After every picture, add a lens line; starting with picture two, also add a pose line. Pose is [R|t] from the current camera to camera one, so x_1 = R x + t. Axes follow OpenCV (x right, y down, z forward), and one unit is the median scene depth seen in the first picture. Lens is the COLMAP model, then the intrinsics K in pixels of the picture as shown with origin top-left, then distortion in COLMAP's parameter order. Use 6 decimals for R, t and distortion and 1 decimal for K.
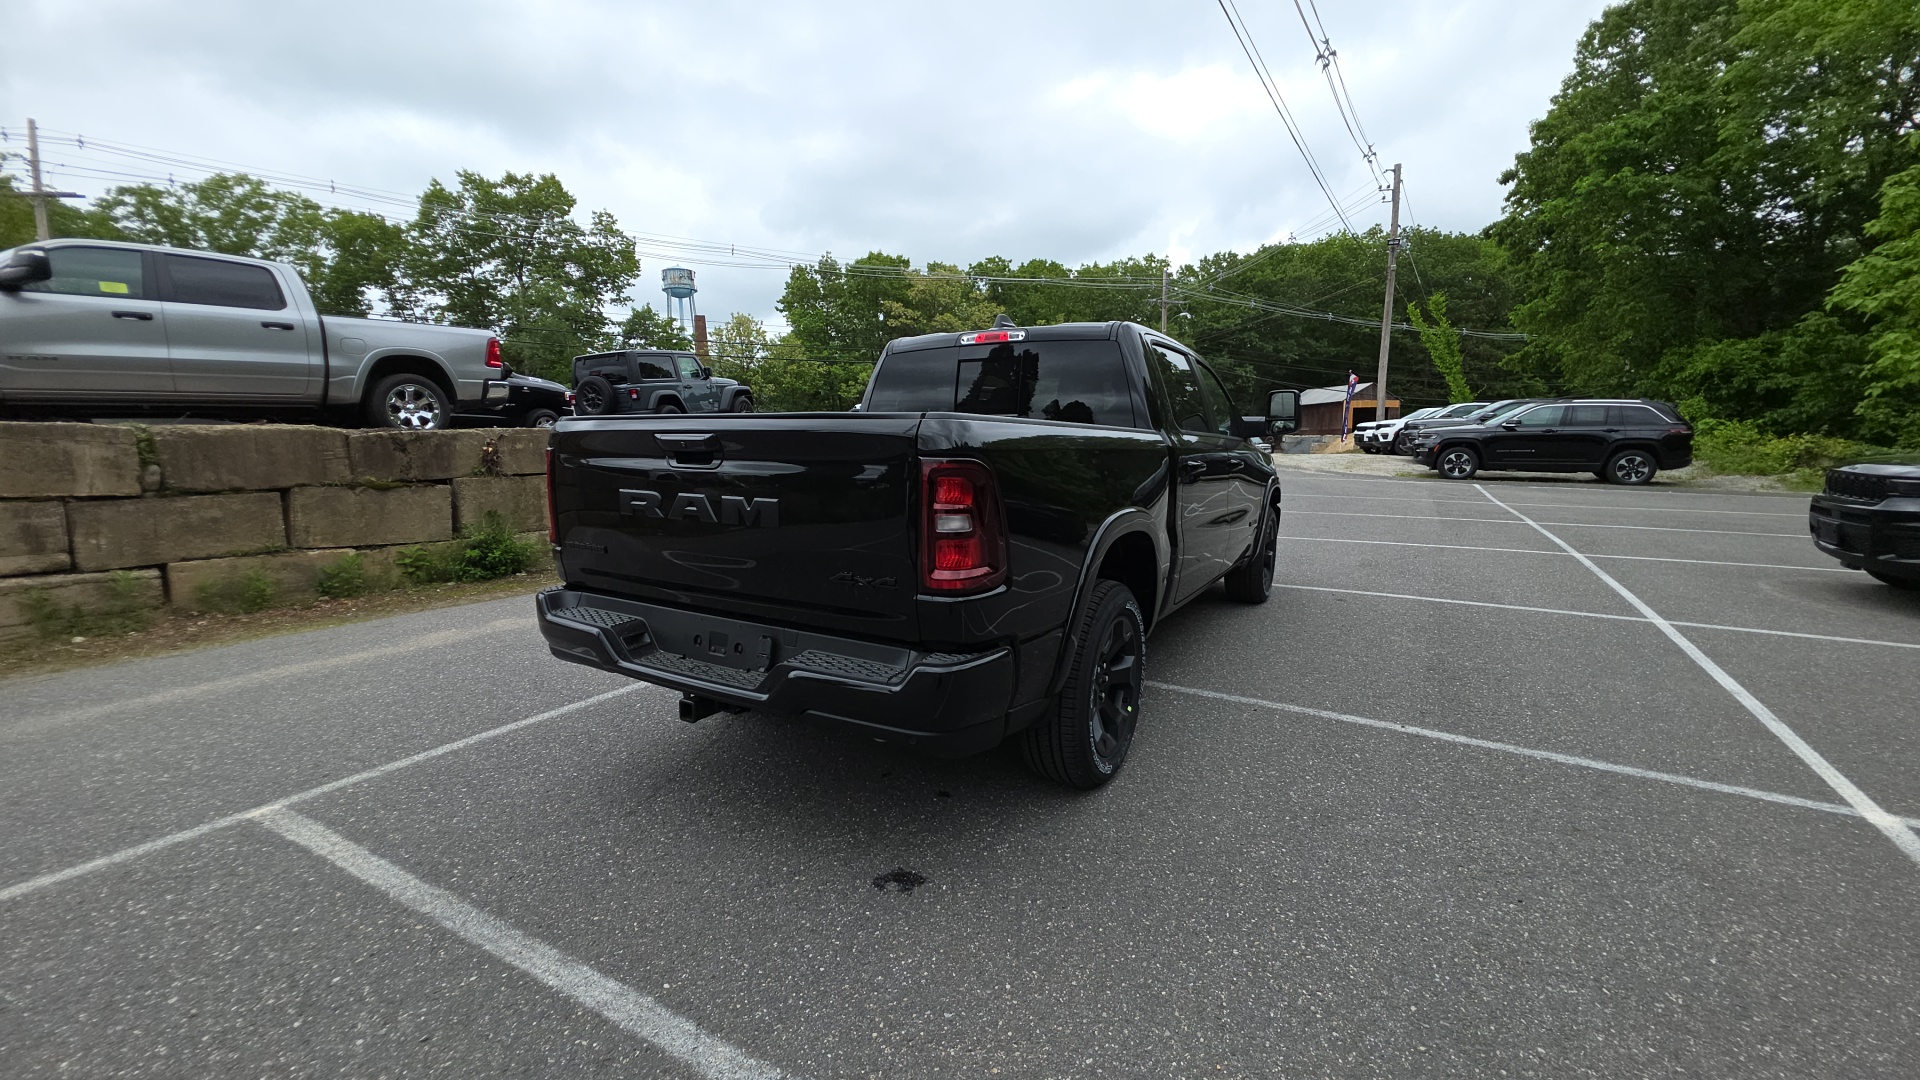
lens RADIAL K [[759.9, 0, 951.7], [0, 759.9, 538.5], [0, 0, 1]] dist [0.014521, -0.008778]
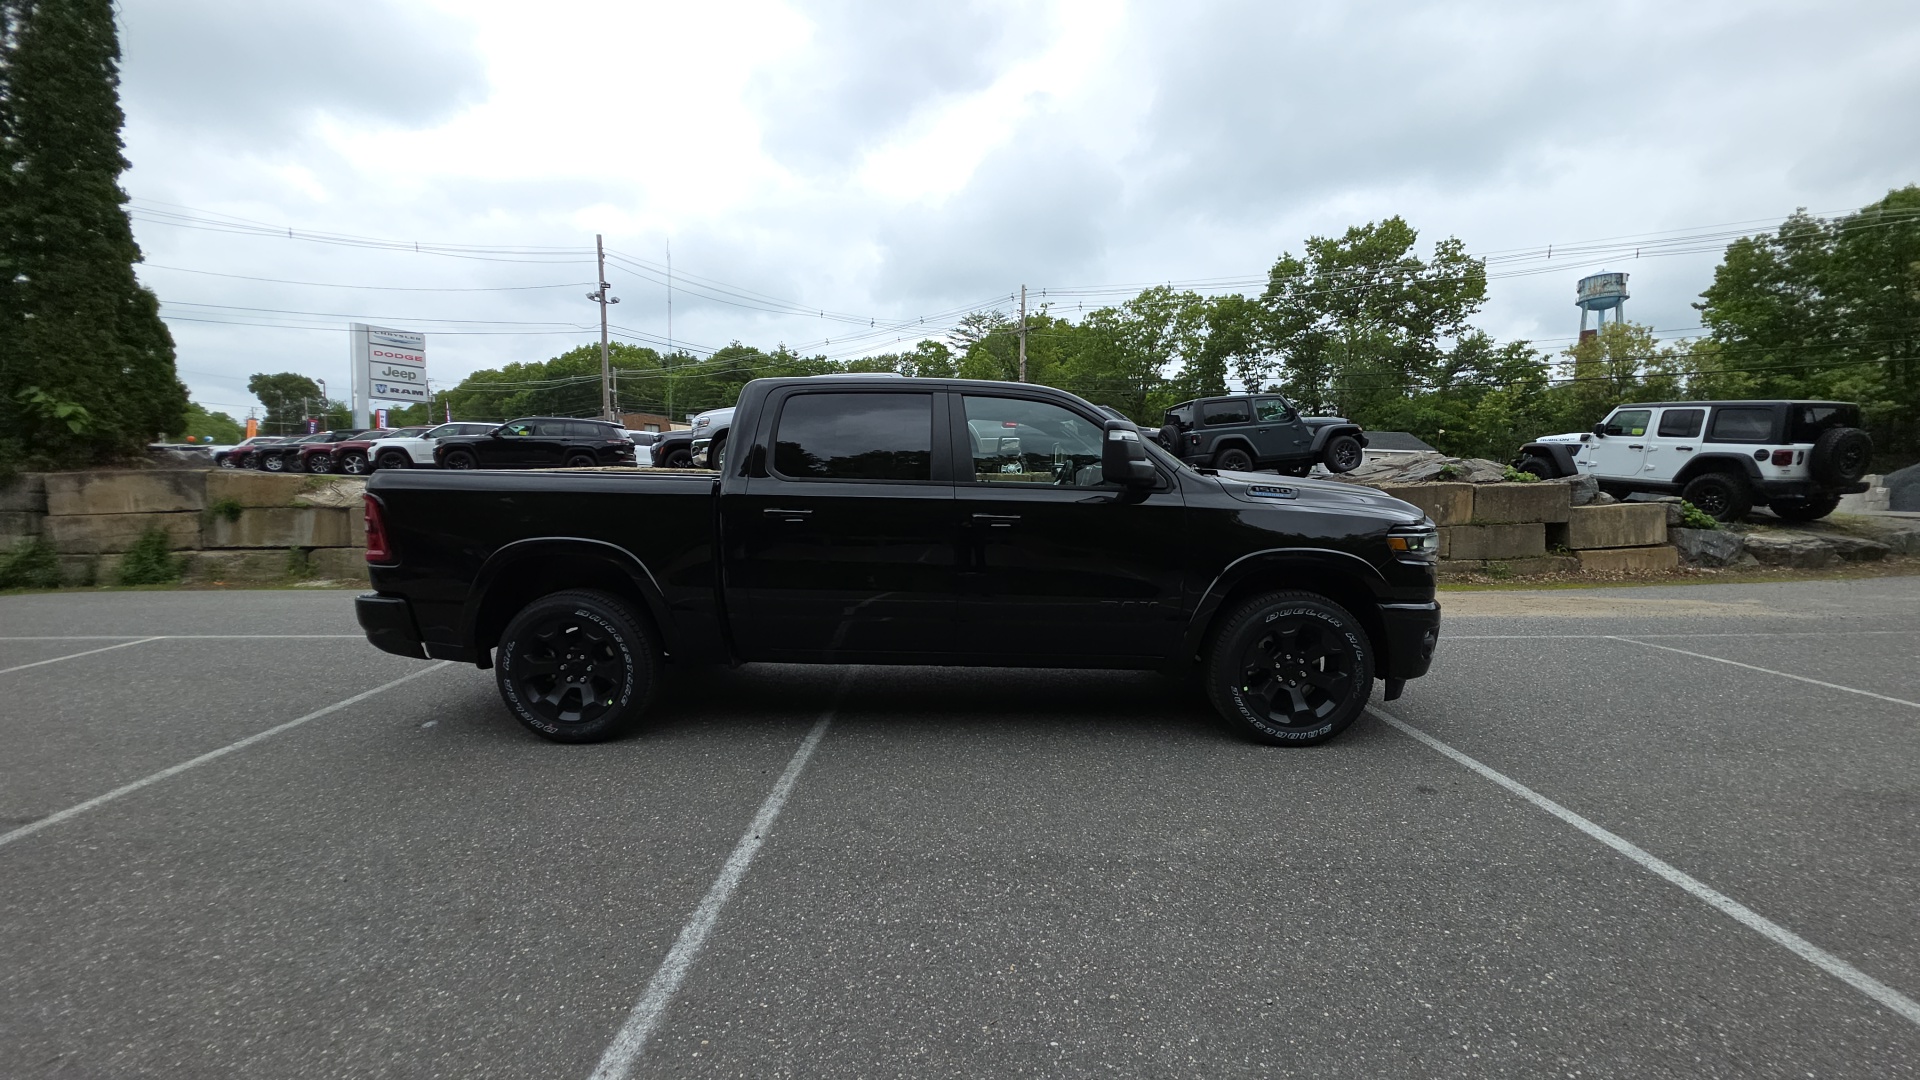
lens RADIAL K [[759.9, 0, 950.2], [0, 759.9, 541.3], [0, 0, 1]] dist [0.014521, -0.008778]
pose [[0.491761, 0.075369, -0.867462, 0.179177], [-0.118932, 0.992724, 0.018830, -0.014250], [0.862570, 0.093909, 0.497146, 0.096197]]
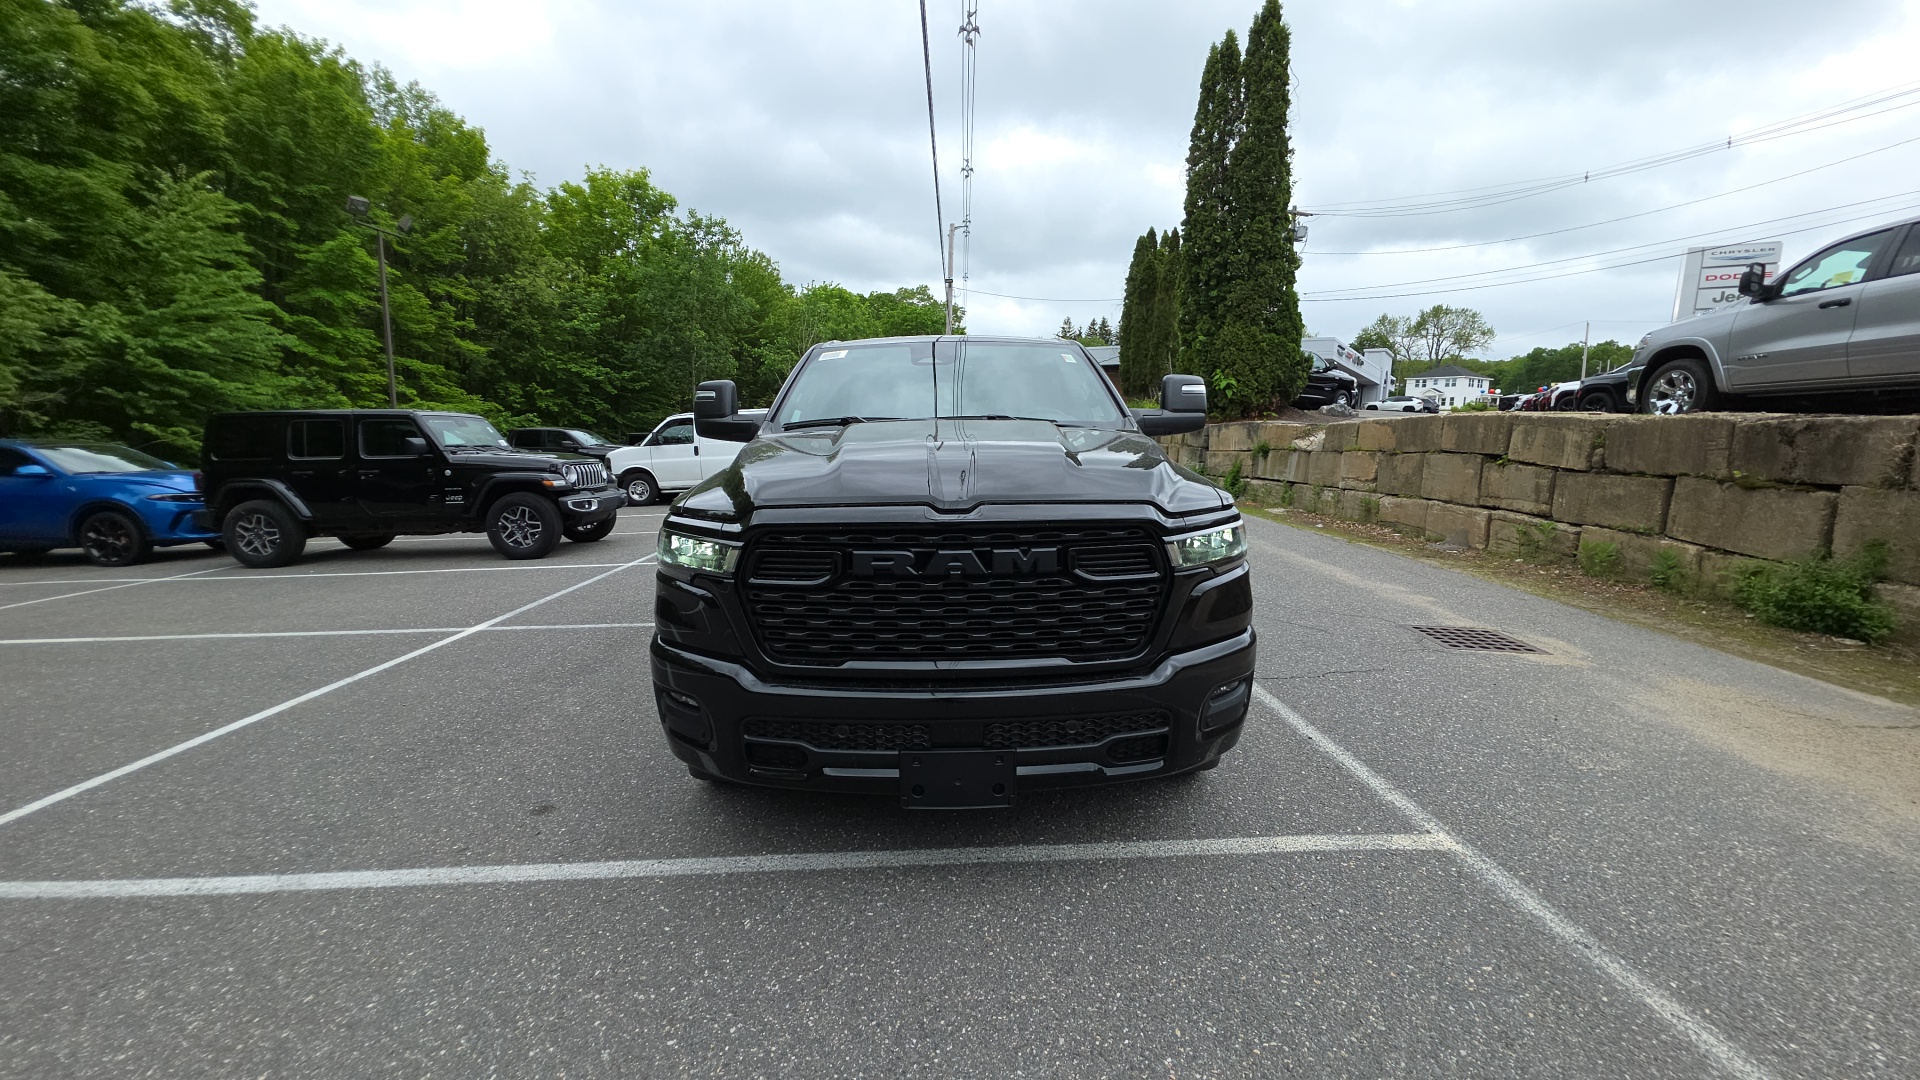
lens RADIAL K [[759.9, 0, 950.2], [0, 759.9, 536.3], [0, 0, 1]] dist [0.014521, -0.008778]
pose [[-0.853033, 0.083810, -0.515083, 0.117644], [-0.058638, 0.965376, 0.254188, -0.046131], [0.518553, 0.247034, -0.818583, 0.326621]]
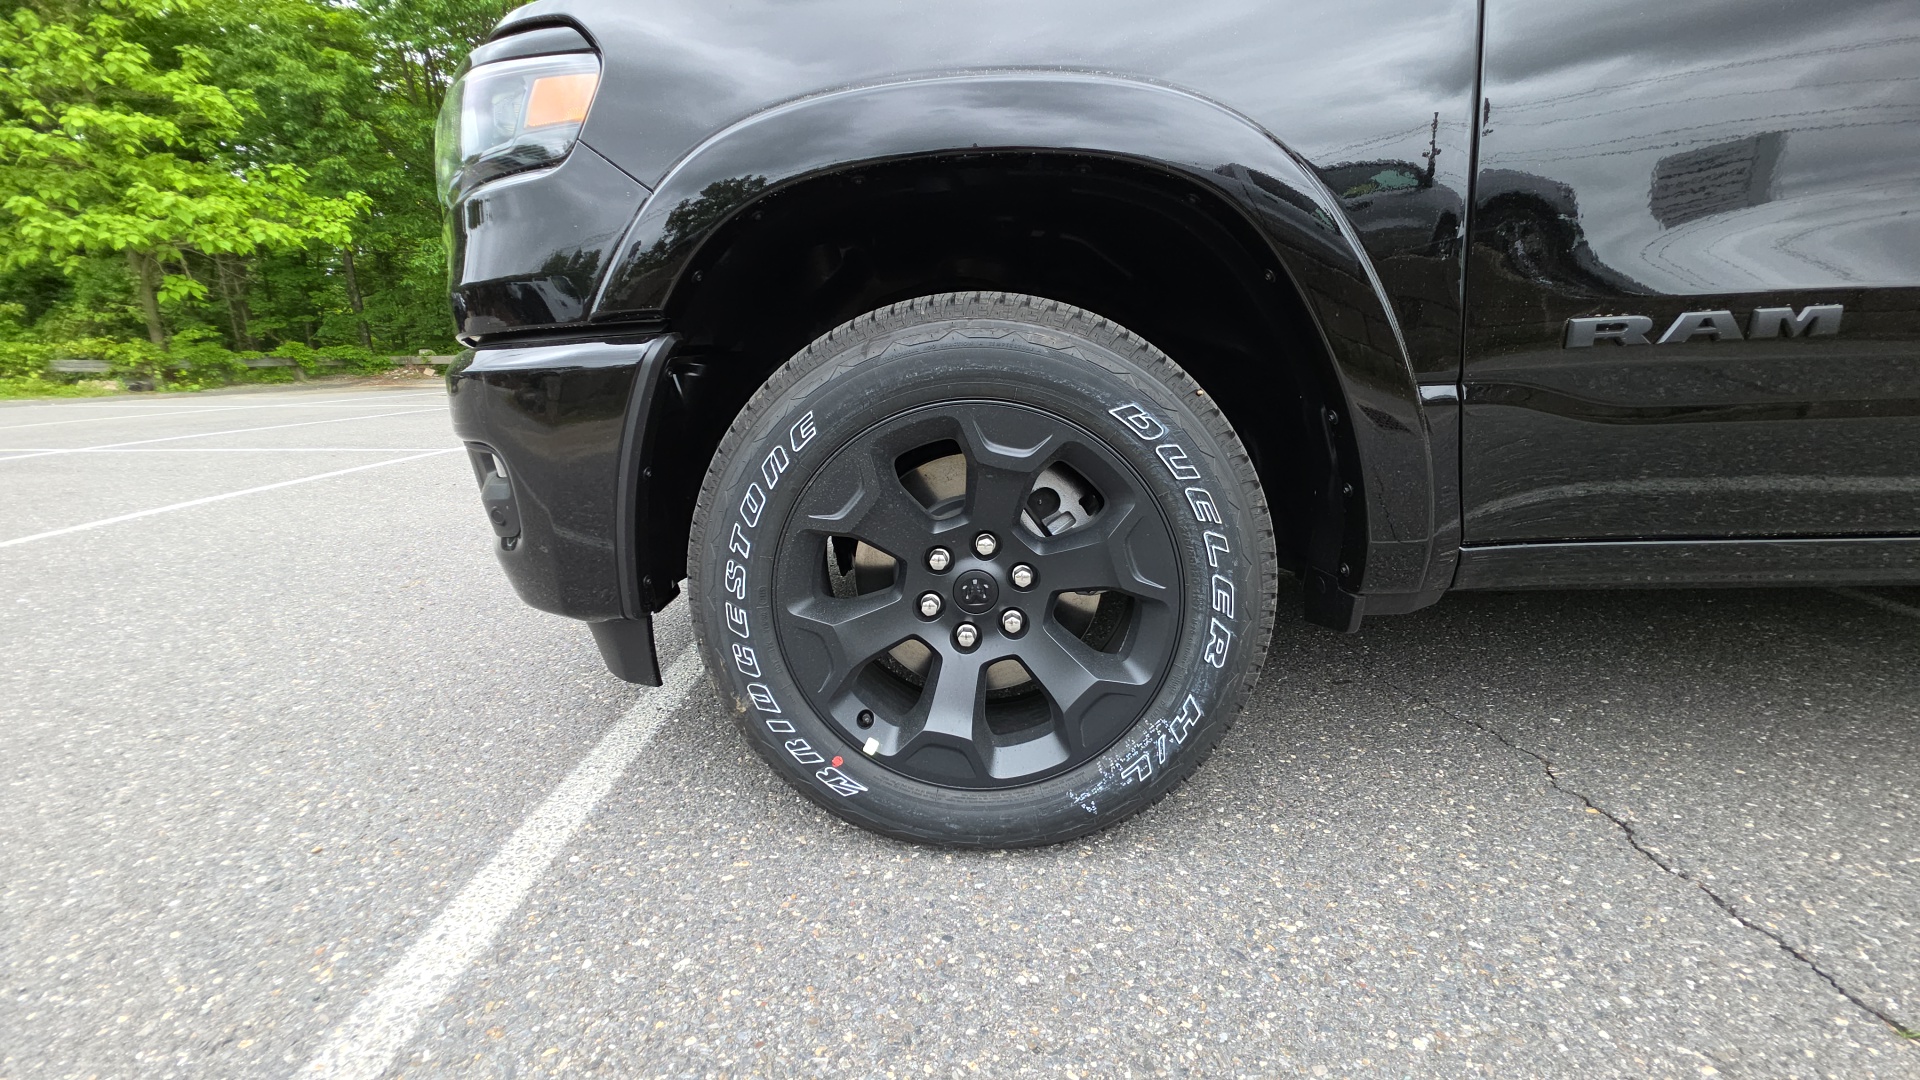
lens RADIAL K [[759.9, 0, 953.1], [0, 759.9, 538.1], [0, 0, 1]] dist [0.014521, -0.008778]
pose [[-0.466433, -0.205934, 0.860251, -0.000515], [0.137675, 0.943769, 0.300575, -0.014880], [-0.873777, 0.258633, -0.411853, 0.273231]]
